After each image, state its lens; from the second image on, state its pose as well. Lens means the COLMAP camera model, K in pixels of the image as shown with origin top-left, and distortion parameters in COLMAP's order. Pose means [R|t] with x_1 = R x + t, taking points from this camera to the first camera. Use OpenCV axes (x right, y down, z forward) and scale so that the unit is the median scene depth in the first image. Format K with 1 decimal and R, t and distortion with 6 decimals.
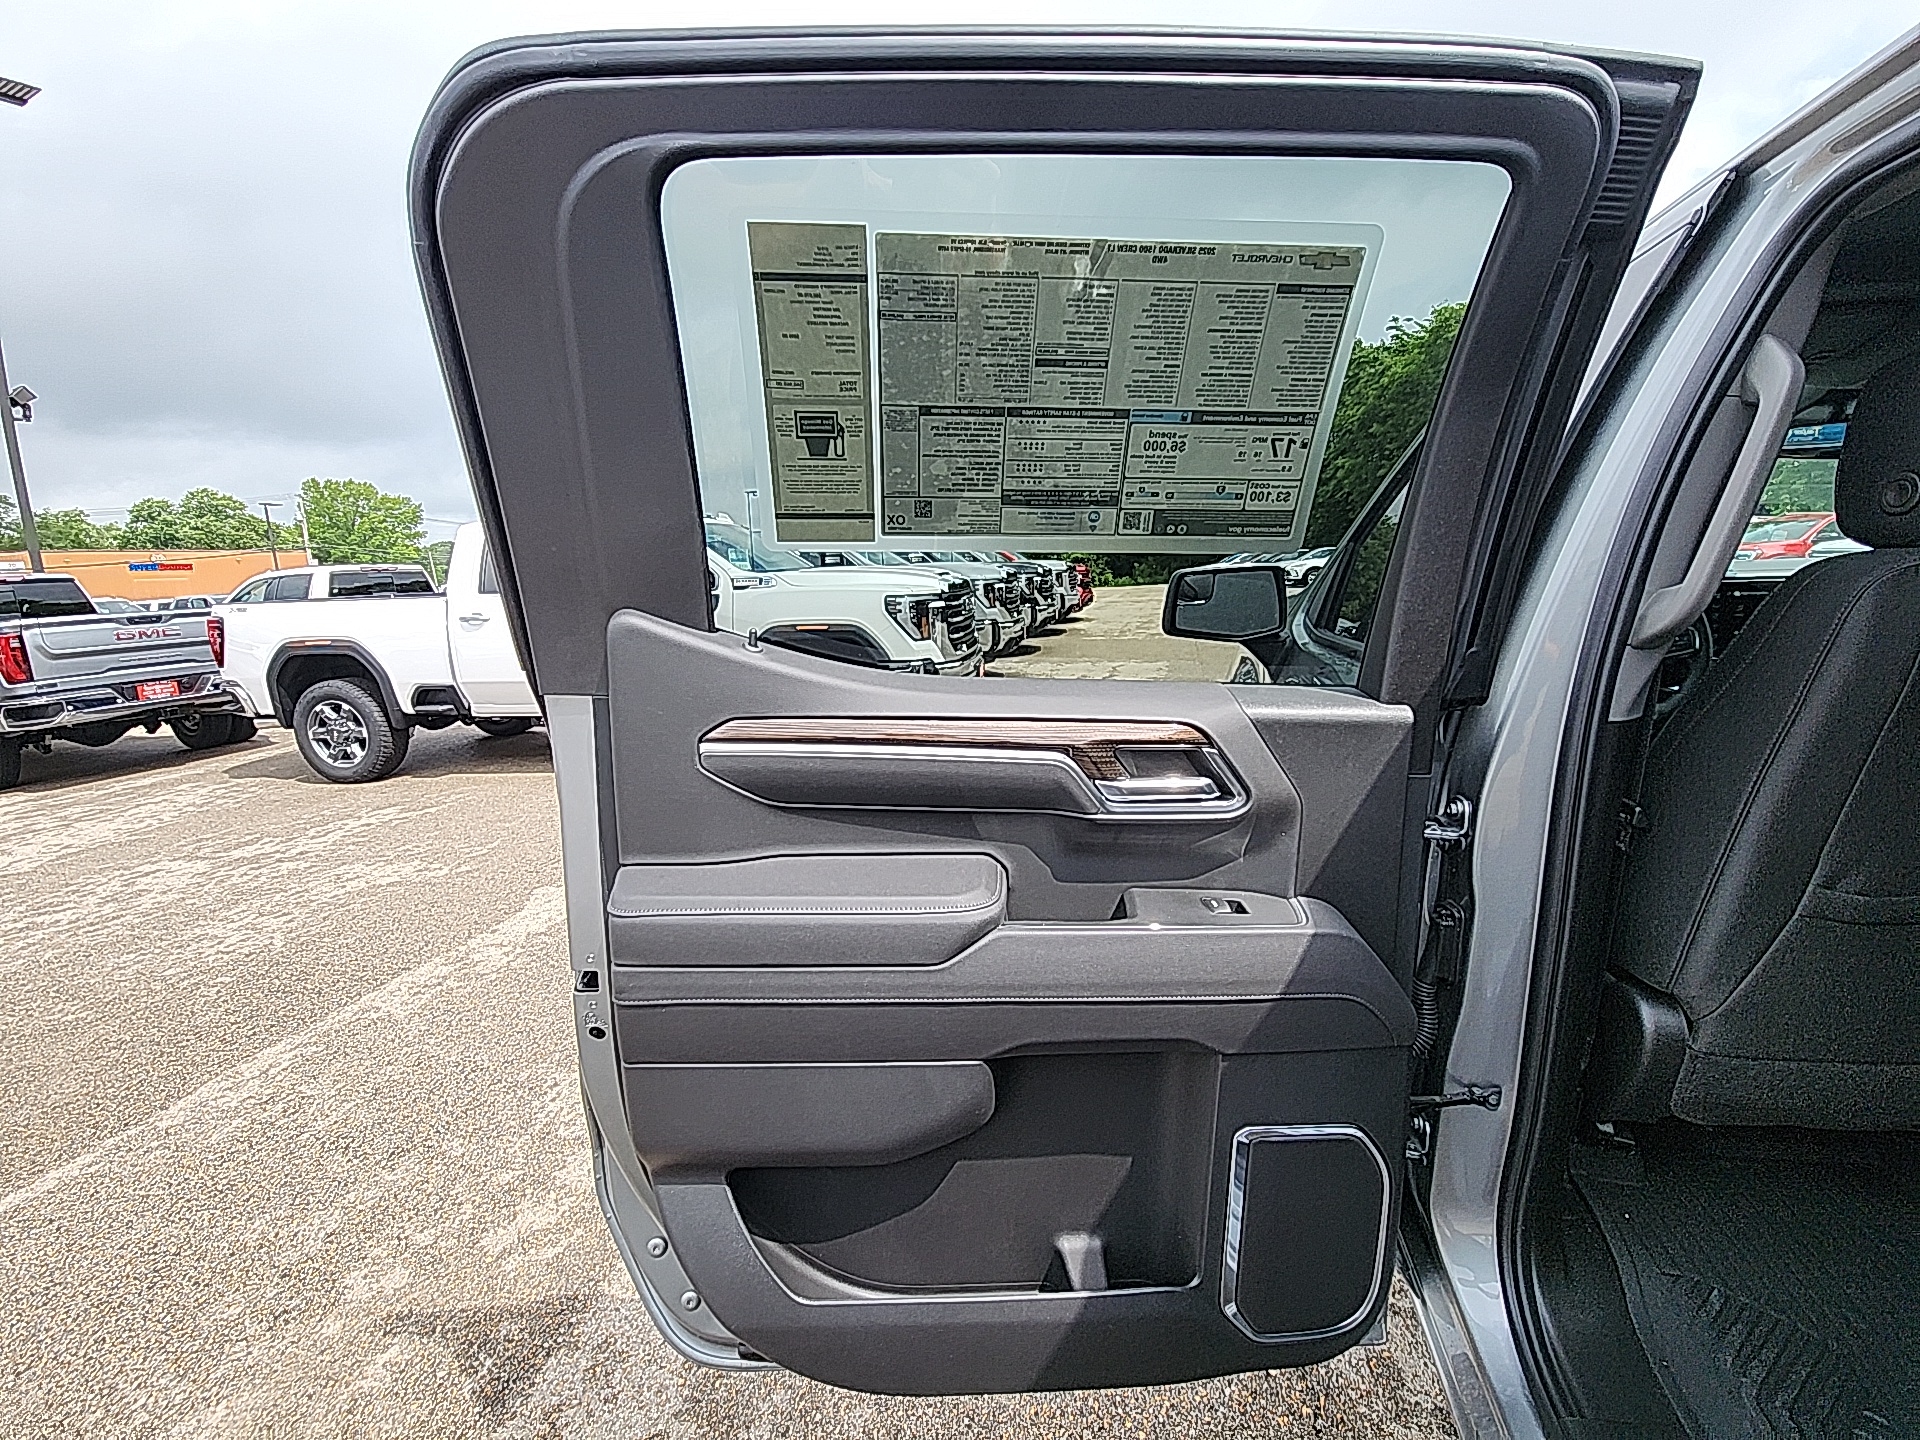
lens RADIAL K [[779.7, 0, 949.9], [0, 779.7, 707.6], [0, 0, 1]] dist [0.008236, -0.005948]
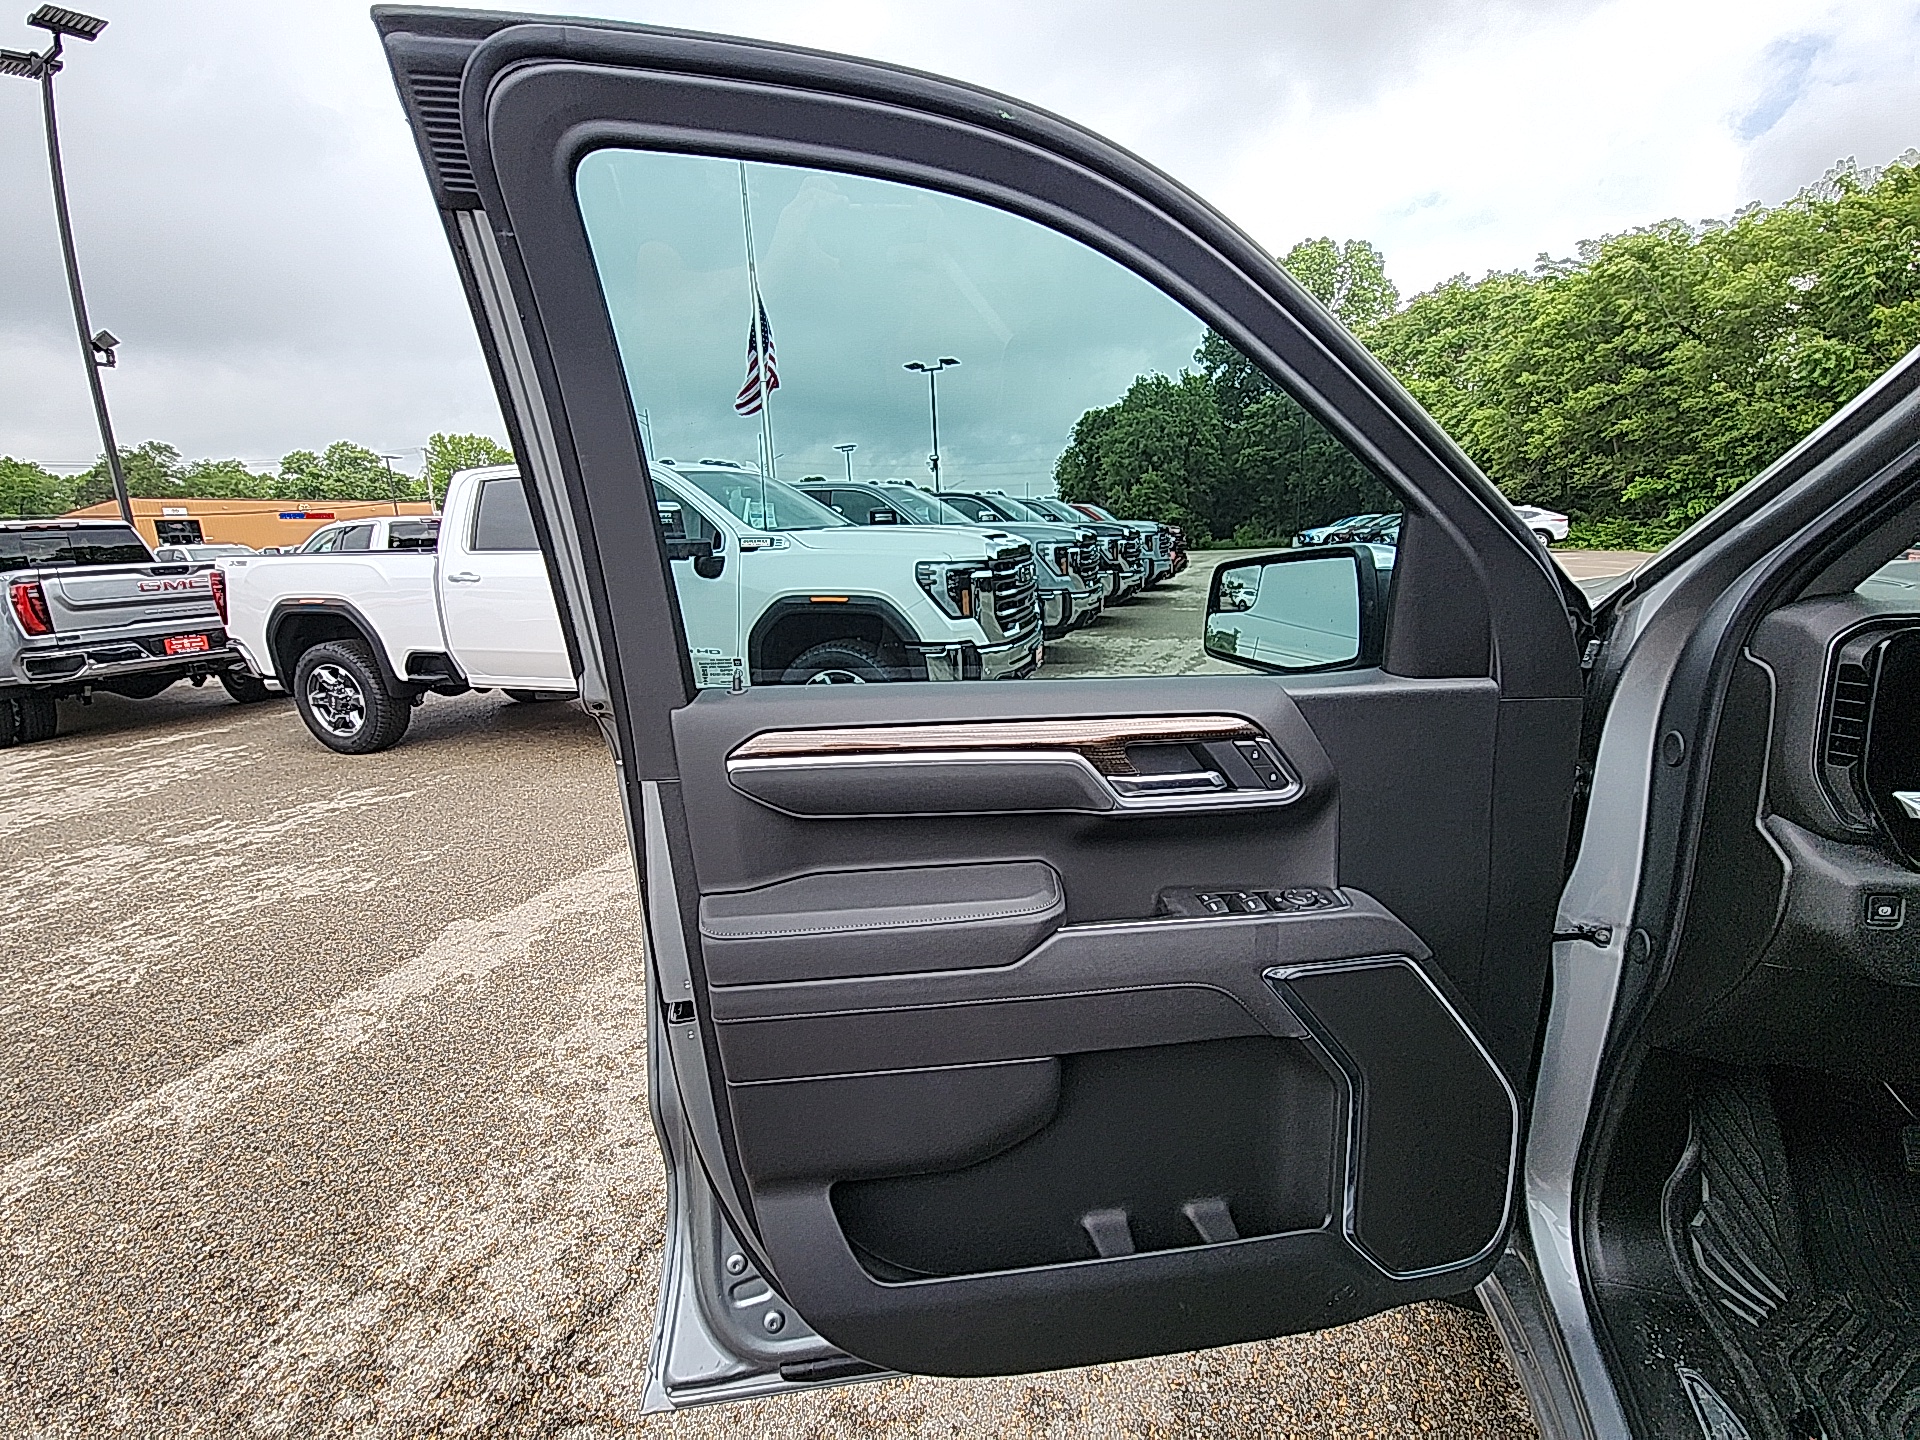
lens RADIAL K [[779.7, 0, 950.9], [0, 779.7, 708.2], [0, 0, 1]] dist [0.008236, -0.005948]
pose [[0.993553, 0.039626, -0.106218, 0.037955], [-0.034115, 0.998000, 0.053213, -0.030697], [0.108114, -0.049247, 0.992918, 0.158008]]
